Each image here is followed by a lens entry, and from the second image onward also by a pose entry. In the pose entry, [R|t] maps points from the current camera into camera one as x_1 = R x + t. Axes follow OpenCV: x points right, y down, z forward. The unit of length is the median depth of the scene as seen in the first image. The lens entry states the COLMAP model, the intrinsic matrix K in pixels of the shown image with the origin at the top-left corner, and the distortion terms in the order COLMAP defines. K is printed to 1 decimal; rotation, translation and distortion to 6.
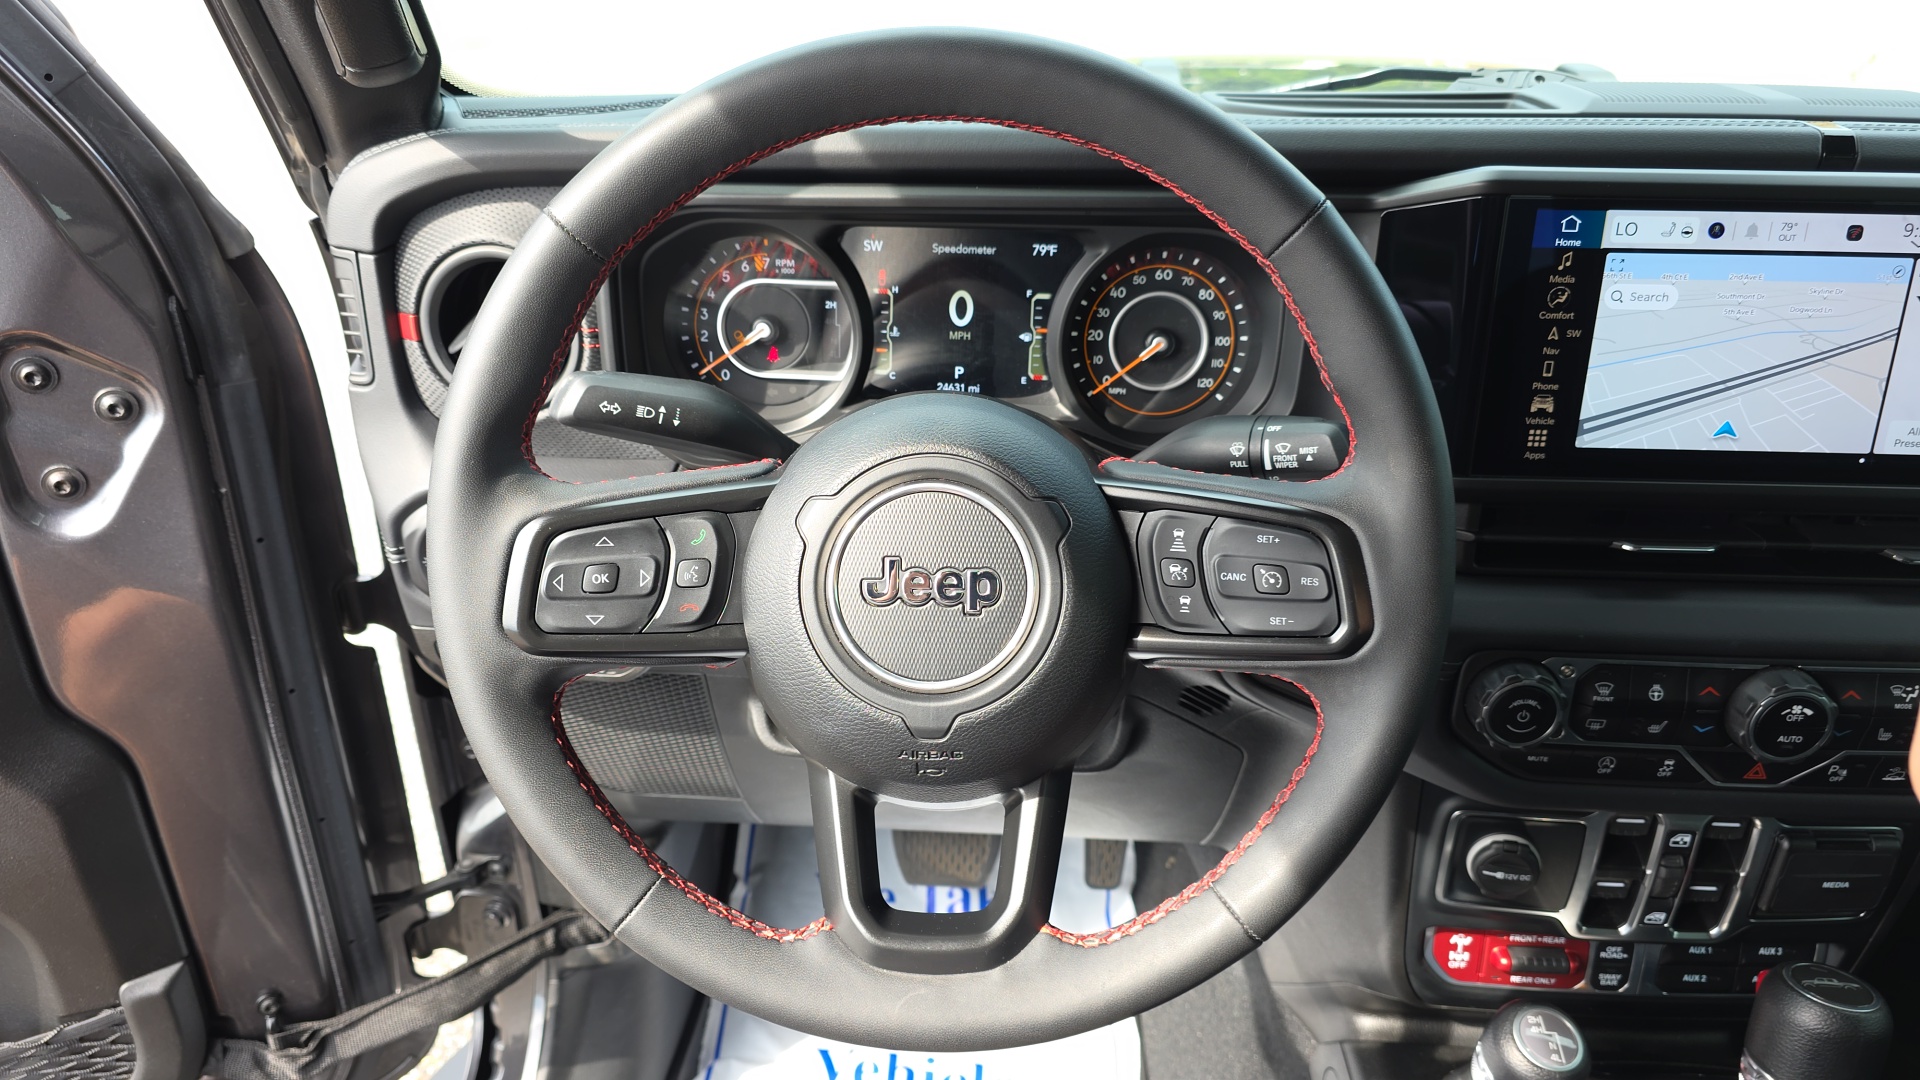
lens RADIAL K [[1306.3, 0, 960.0], [0, 1306.3, 540.0], [0, 0, 1]] dist [0.059660, -0.077771]
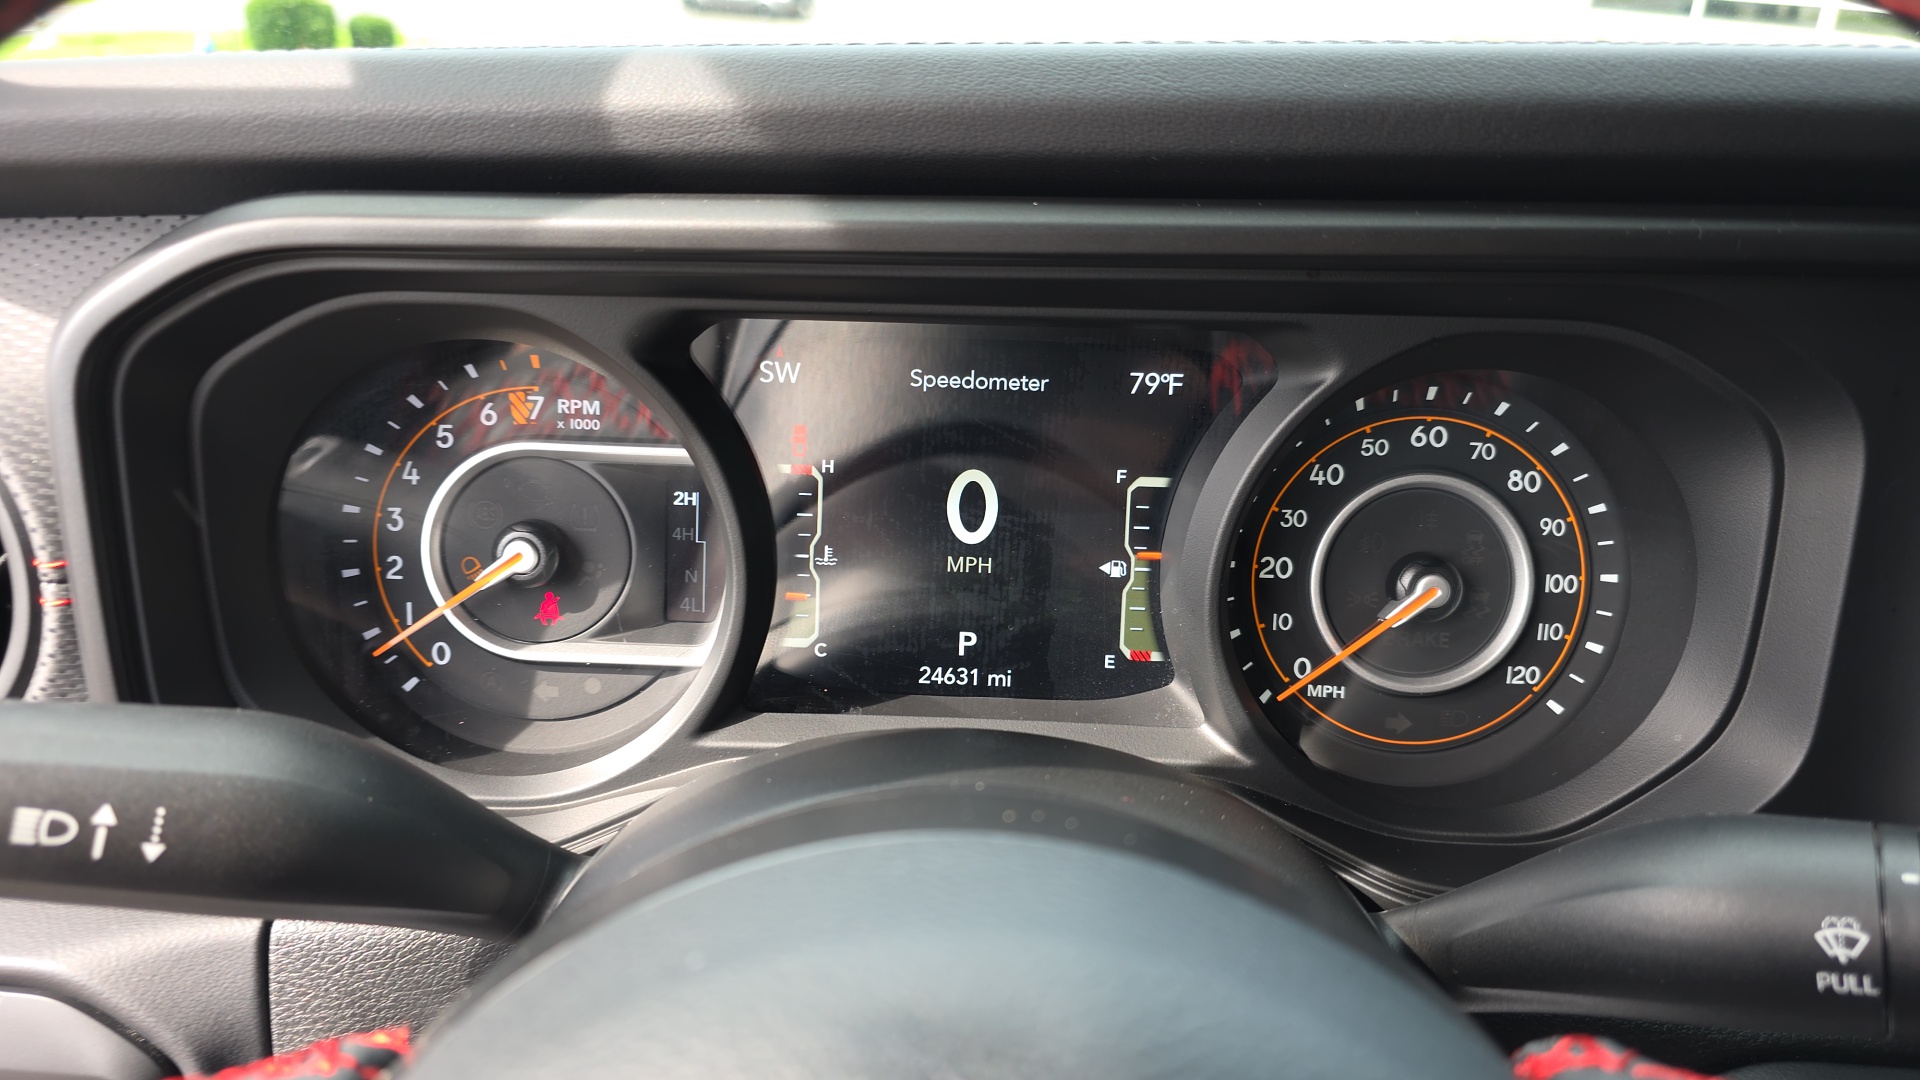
lens RADIAL K [[1333.1, 0, 948.2], [0, 1333.1, 547.7], [0, 0, 1]] dist [0.049760, -0.085758]
pose [[0.999528, 0.003137, 0.030544, -0.022090], [0.001017, 0.990839, -0.135042, -0.103674], [-0.030688, 0.135009, 0.990369, 0.559743]]
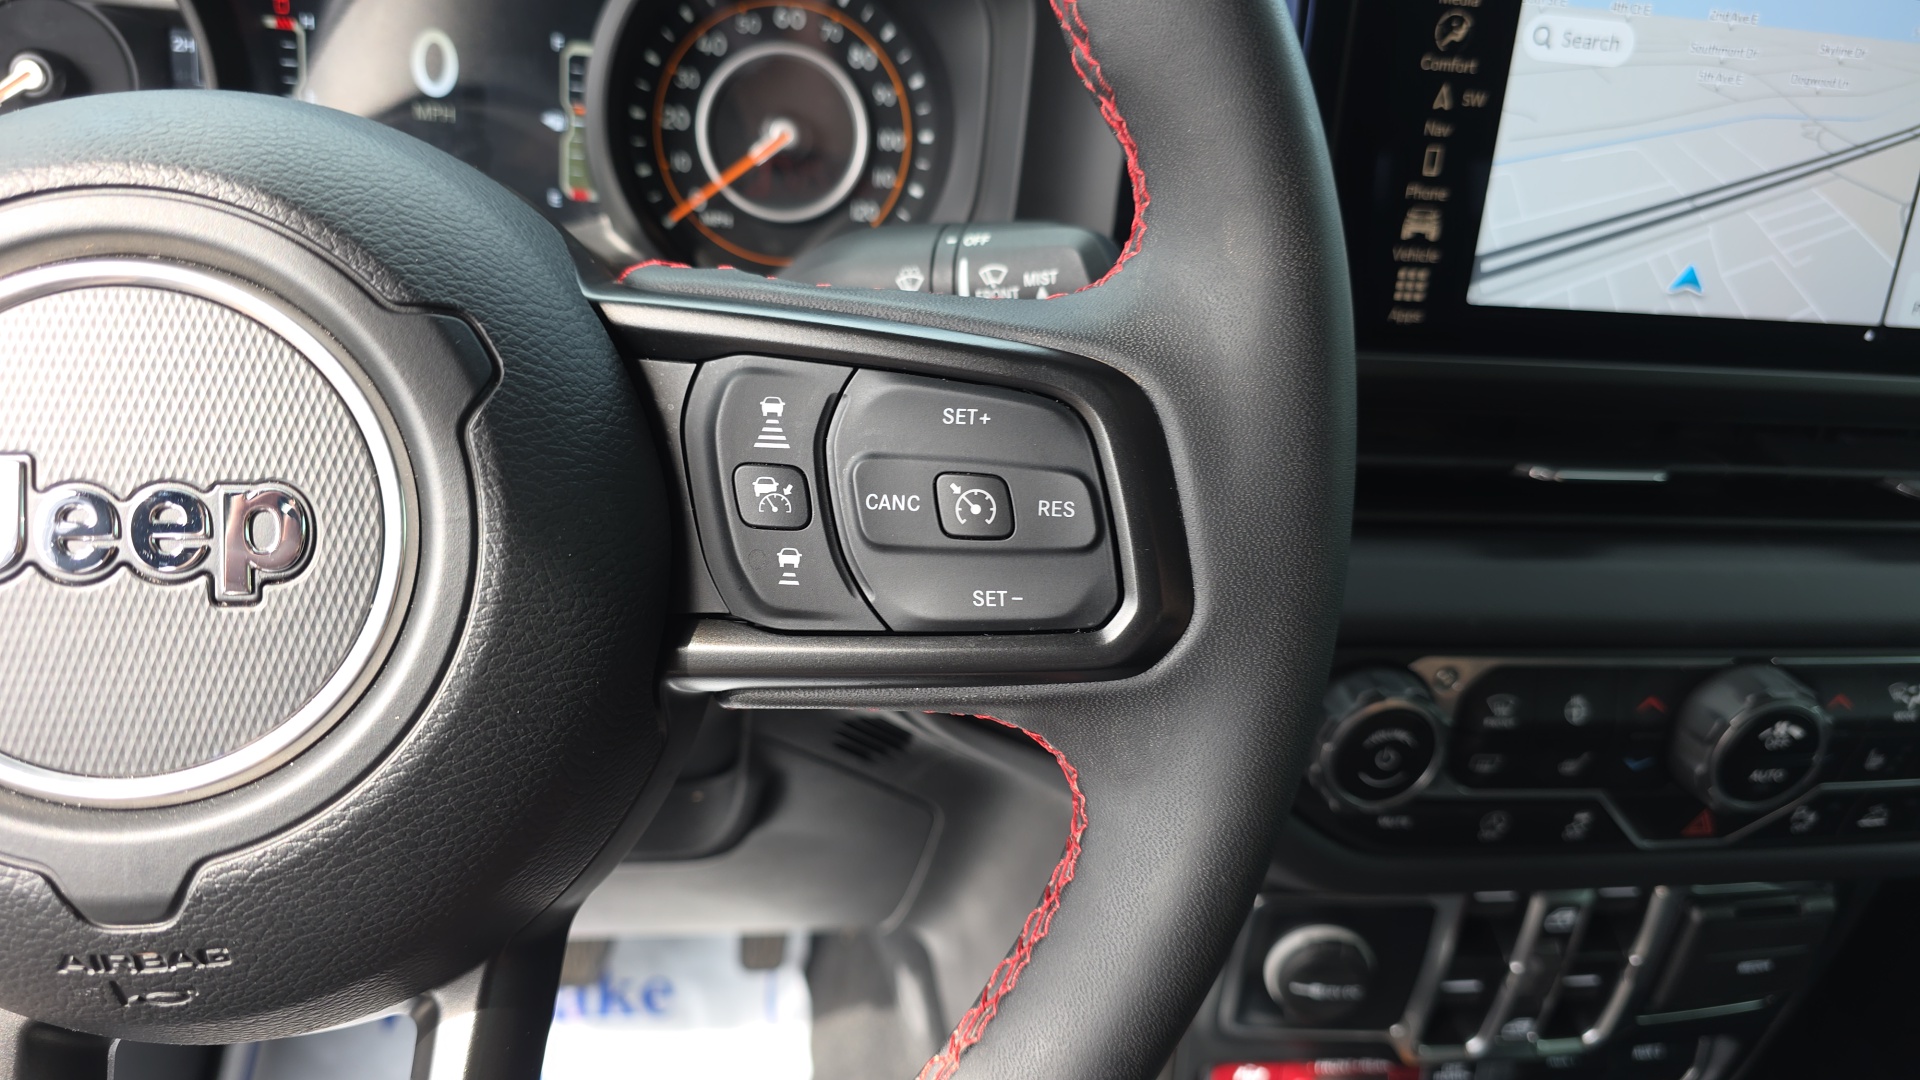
lens RADIAL K [[1346.6, 0, 948.9], [0, 1346.6, 552.9], [0, 0, 1]] dist [0.003694, -0.026908]
pose [[0.977335, -0.010911, 0.211418, 0.095530], [0.009146, 0.999915, 0.009322, 0.030275], [-0.211501, -0.007177, 0.977351, 0.400338]]
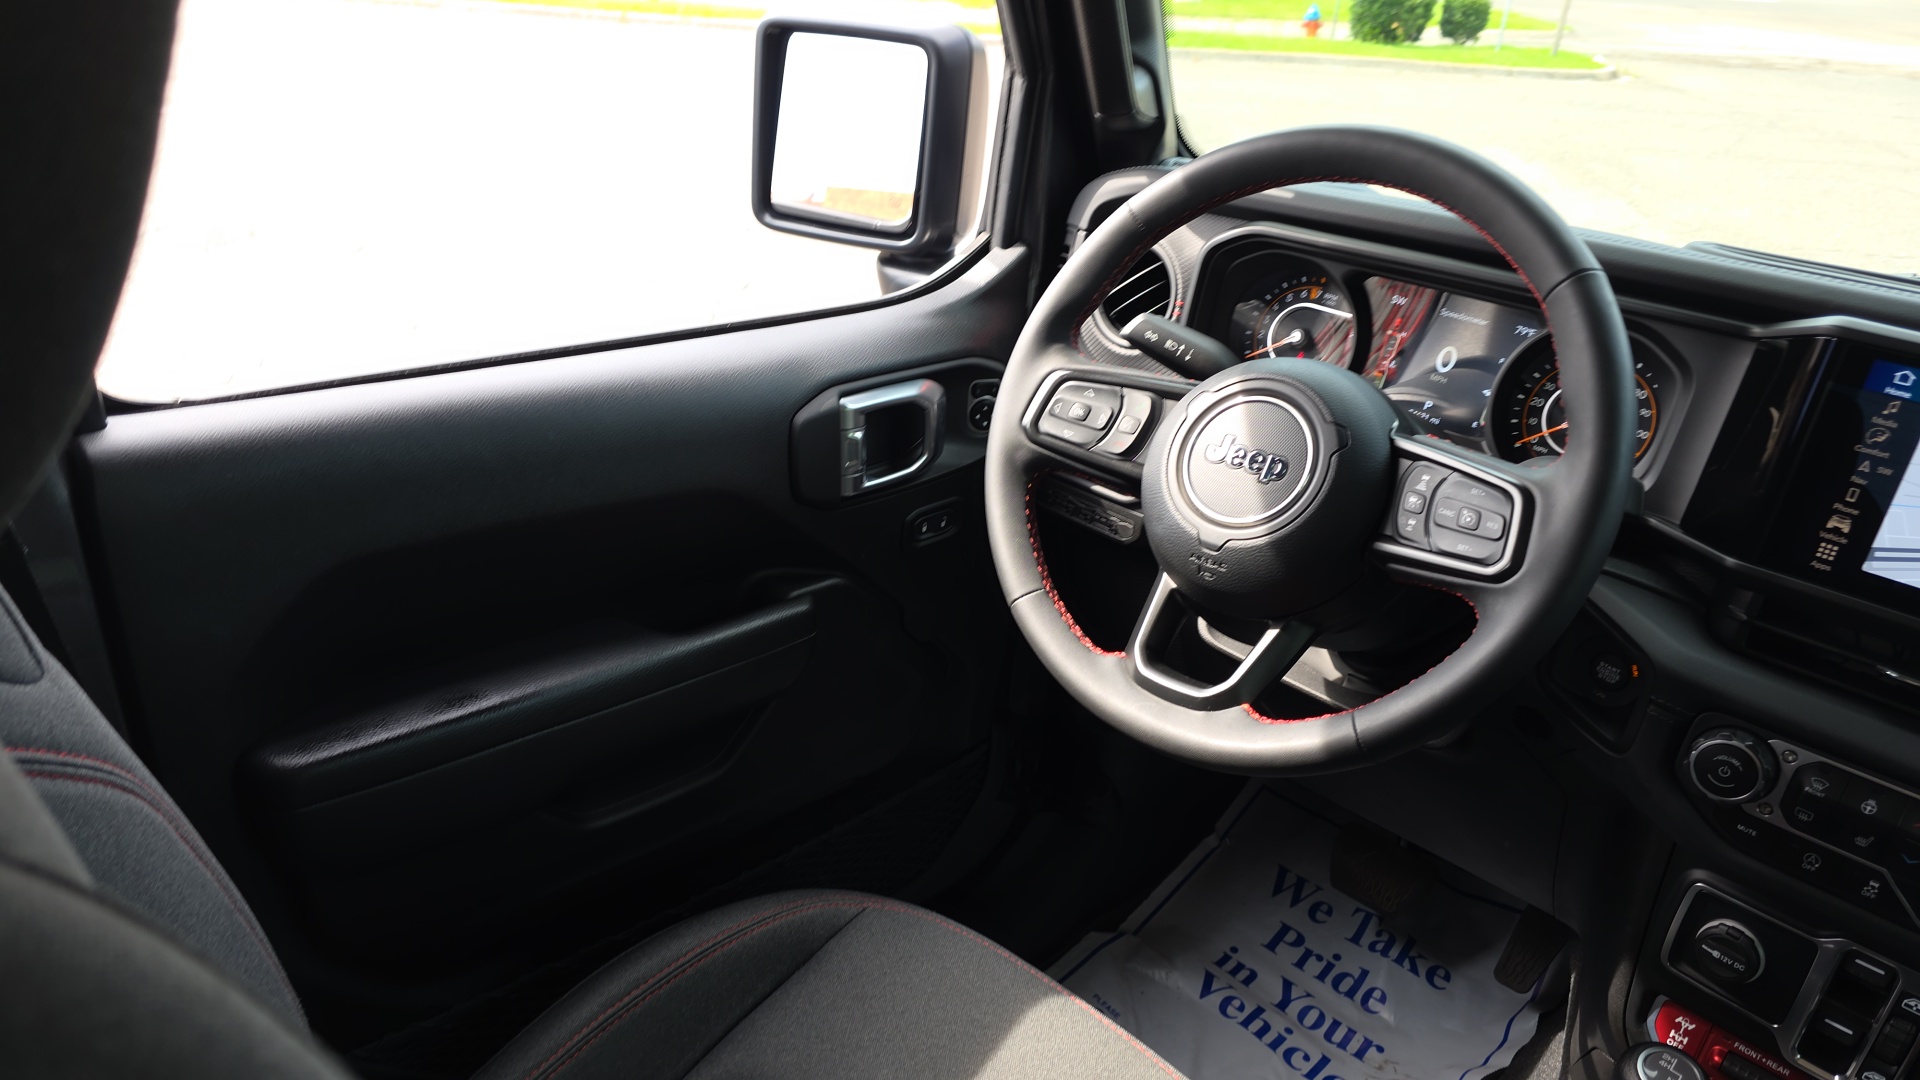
lens RADIAL K [[1297.8, 0, 895.0], [0, 1297.8, 566.9], [0, 0, 1]] dist [0.045830, -0.044684]
pose [[0.734393, 0.339806, -0.587536, 0.455533], [-0.390302, 0.919634, 0.044017, 0.181756], [0.555275, 0.196990, 0.808000, -0.350758]]
